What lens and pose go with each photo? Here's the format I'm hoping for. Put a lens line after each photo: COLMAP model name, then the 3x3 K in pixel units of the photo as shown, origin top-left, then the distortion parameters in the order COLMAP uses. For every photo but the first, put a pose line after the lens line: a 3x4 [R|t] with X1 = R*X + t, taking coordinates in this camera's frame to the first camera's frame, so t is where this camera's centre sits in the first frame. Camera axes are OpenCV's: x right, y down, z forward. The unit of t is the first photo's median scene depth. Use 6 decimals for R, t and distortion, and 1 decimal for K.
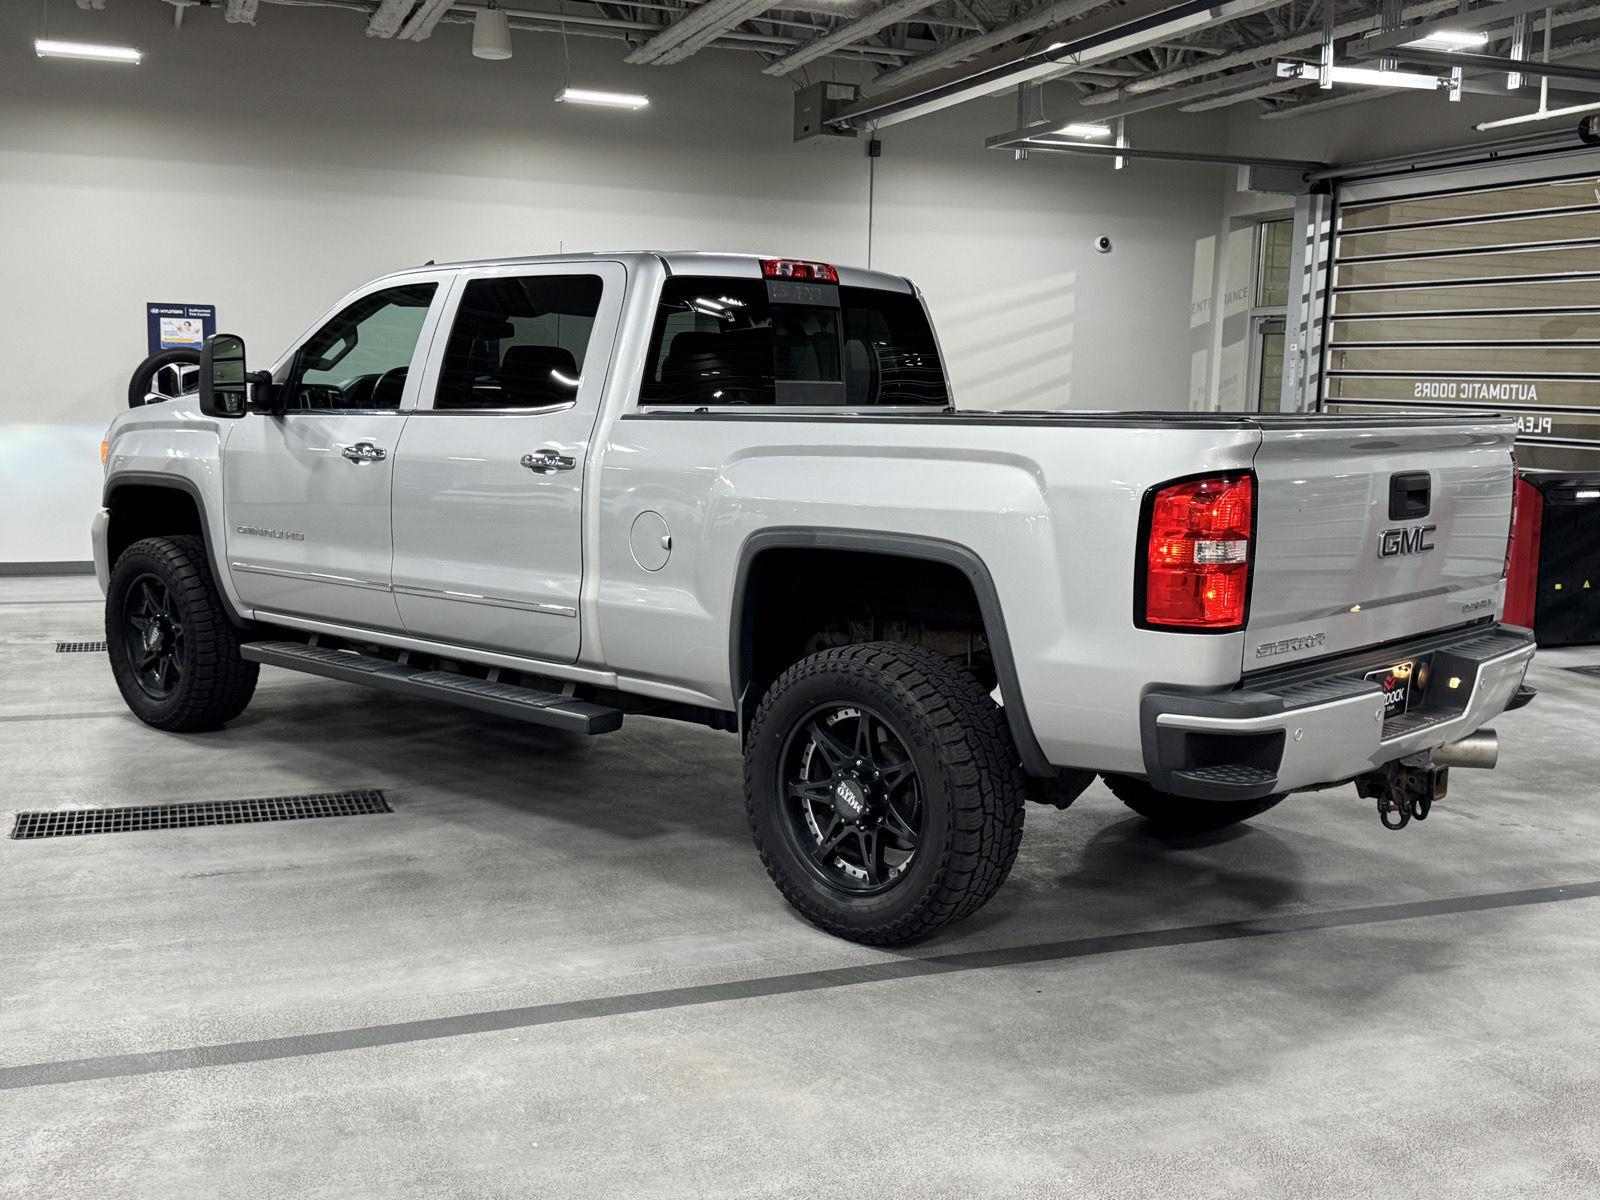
lens RADIAL K [[1661.4, 0, 806.9], [0, 1661.4, 616.9], [0, 0, 1]] dist [0.224195, -0.497233]
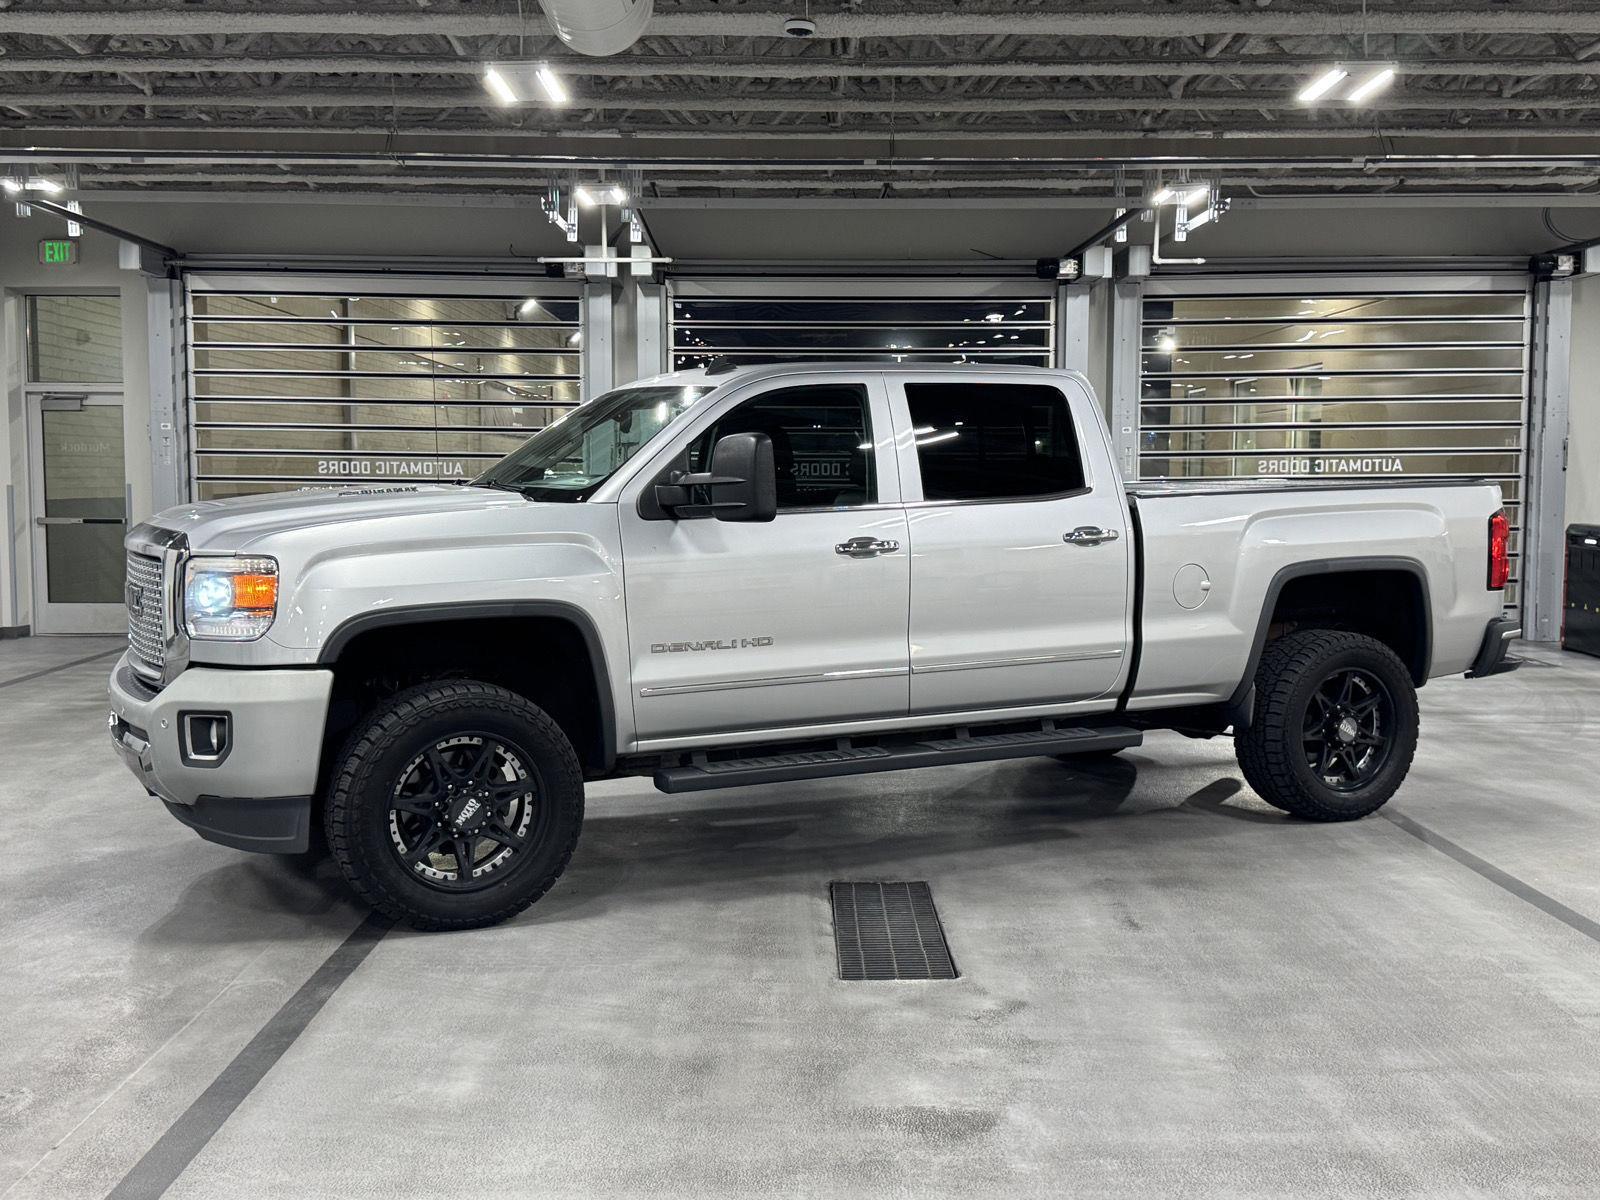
lens RADIAL K [[1681.6, 0, 800.0], [0, 1681.6, 600.0], [0, 0, 1]] dist [0.201805, -0.458409]
pose [[0.357520, -0.092007, 0.929362, -1.251067], [0.138243, 0.989386, 0.044768, -0.117539], [-0.923617, 0.112473, 0.366445, 0.670807]]
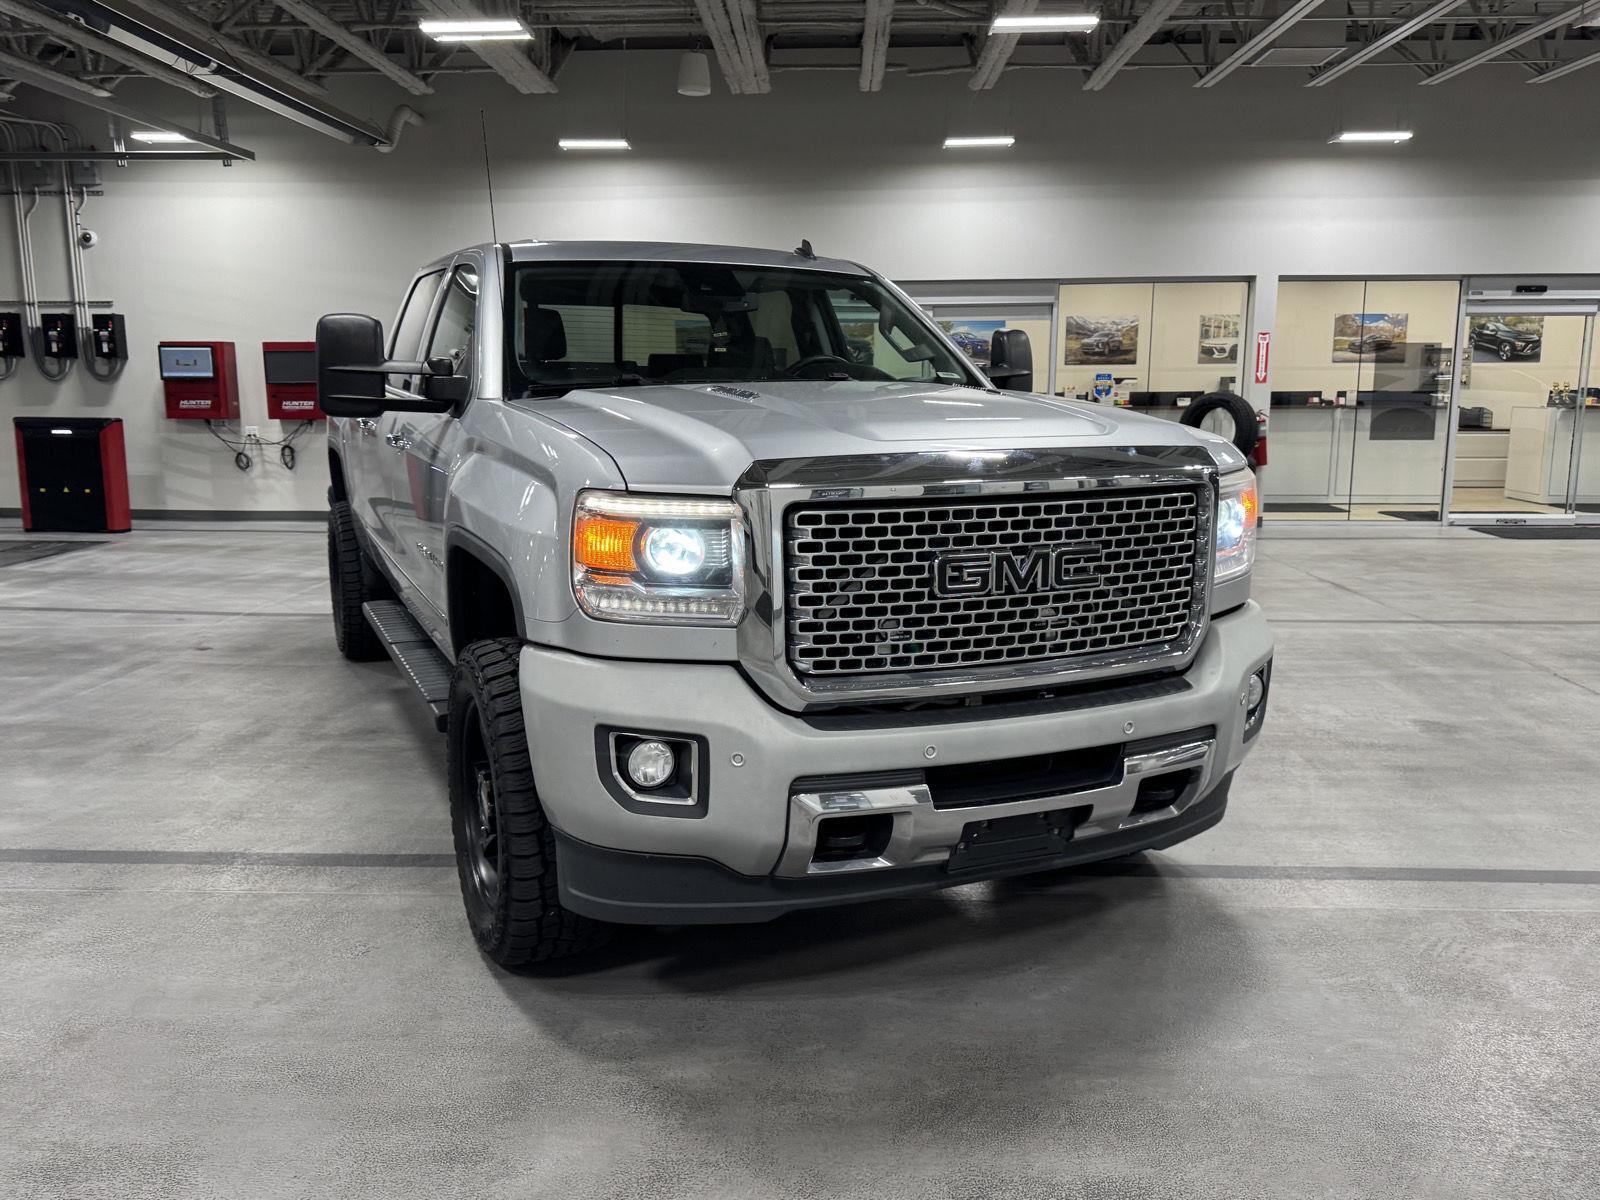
lens RADIAL K [[1292.8, 0, 800.0], [0, 1292.8, 600.0], [0, 0, 1]] dist [0.074998, -0.119639]
pose [[-0.917995, -0.089498, 0.386362, -0.562907], [0.036470, 0.951026, 0.306953, -0.264840], [-0.394912, 0.295872, -0.869773, 1.844976]]
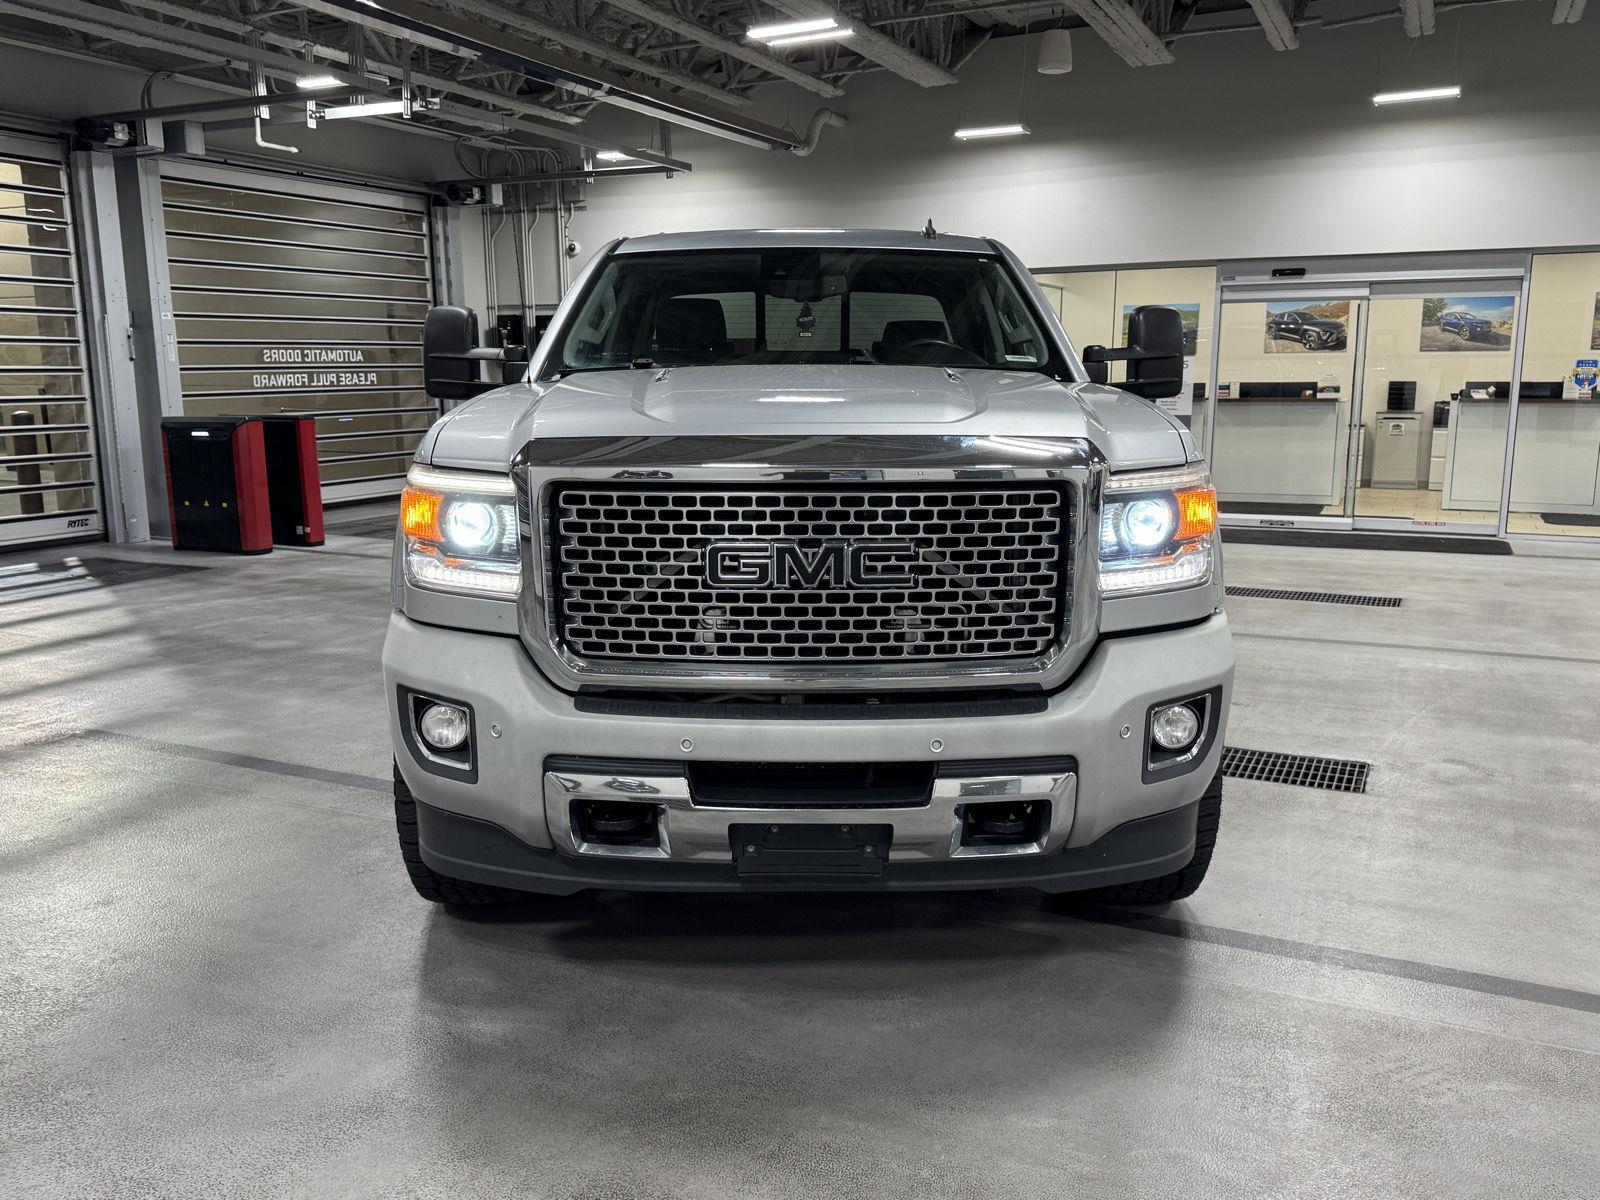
lens RADIAL K [[1292.8, 0, 800.0], [0, 1292.8, 600.0], [0, 0, 1]] dist [0.074998, -0.119639]
pose [[-0.677882, -0.149145, 0.719883, -0.768939], [0.093341, 0.953820, 0.285508, -0.241976], [-0.729221, 0.260736, -0.632656, 1.684955]]
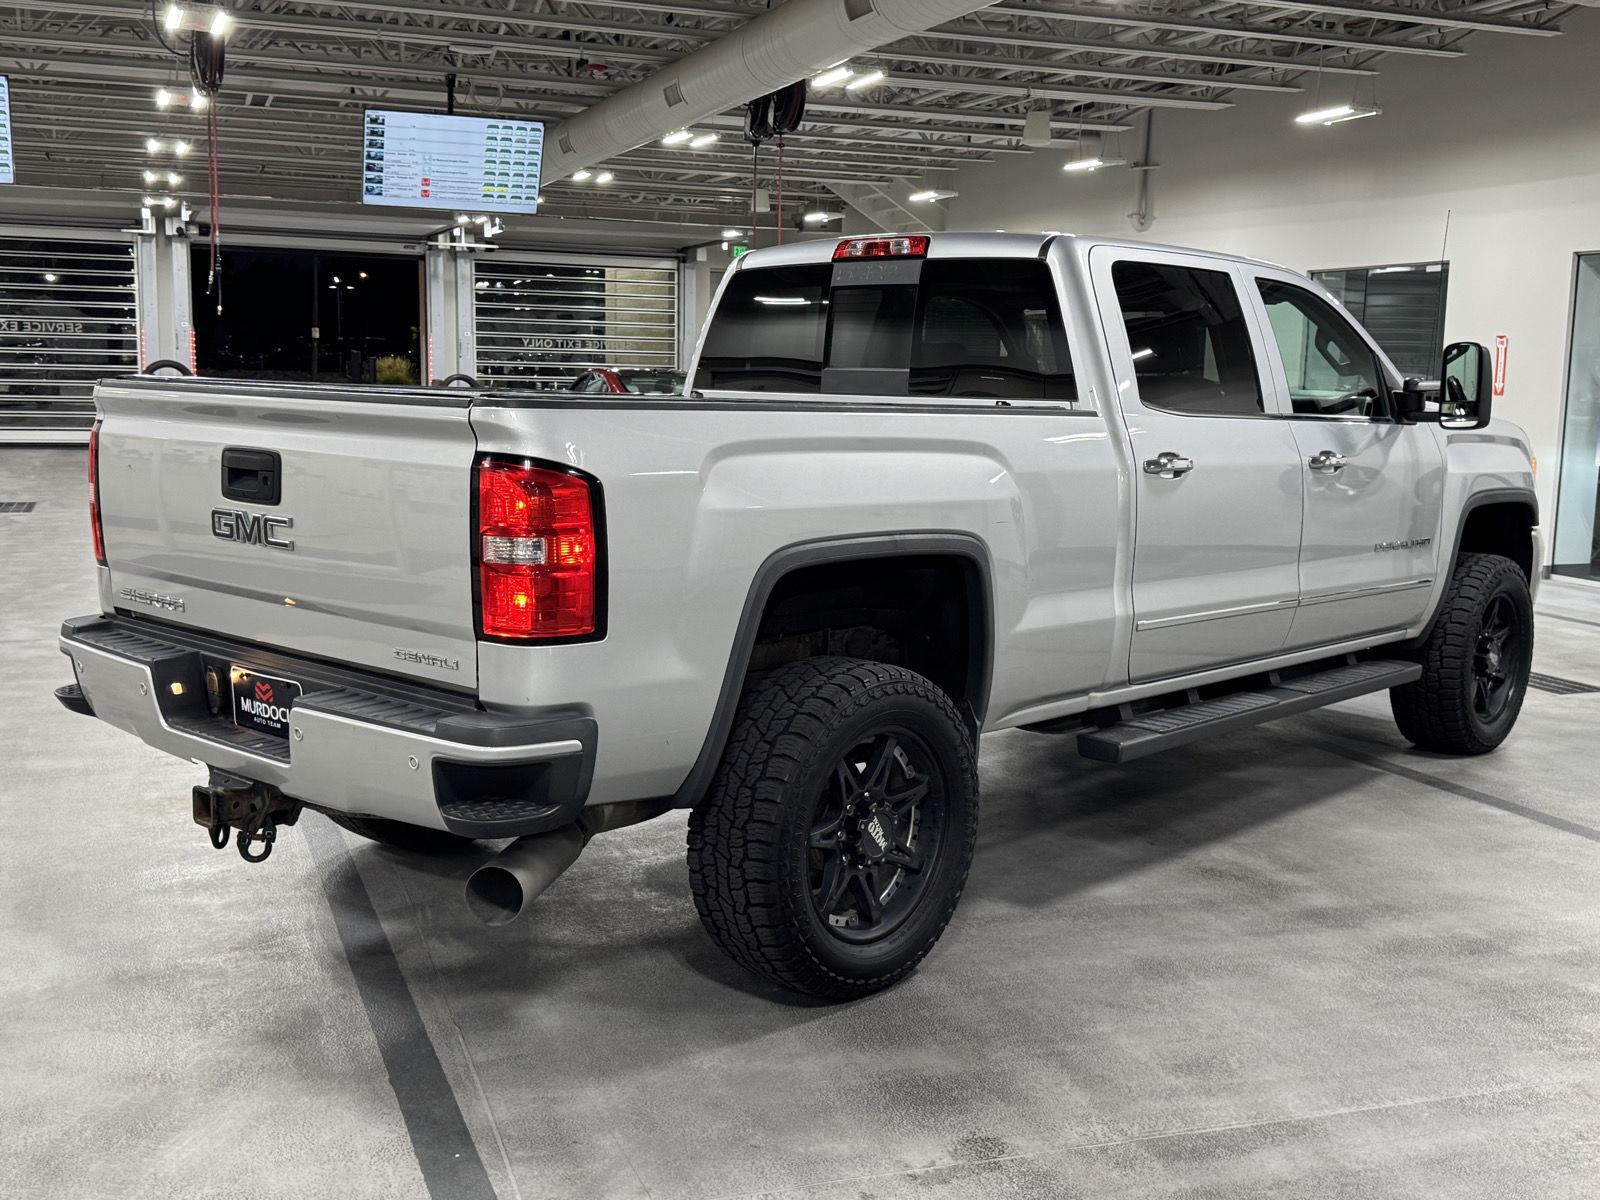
lens RADIAL K [[1681.6, 0, 800.0], [0, 1681.6, 600.0], [0, 0, 1]] dist [0.201805, -0.458409]
pose [[0.001098, 0.116454, -0.993195, 0.917219], [-0.160625, 0.980320, 0.114767, -0.114602], [0.987015, 0.159407, 0.019782, 0.949789]]
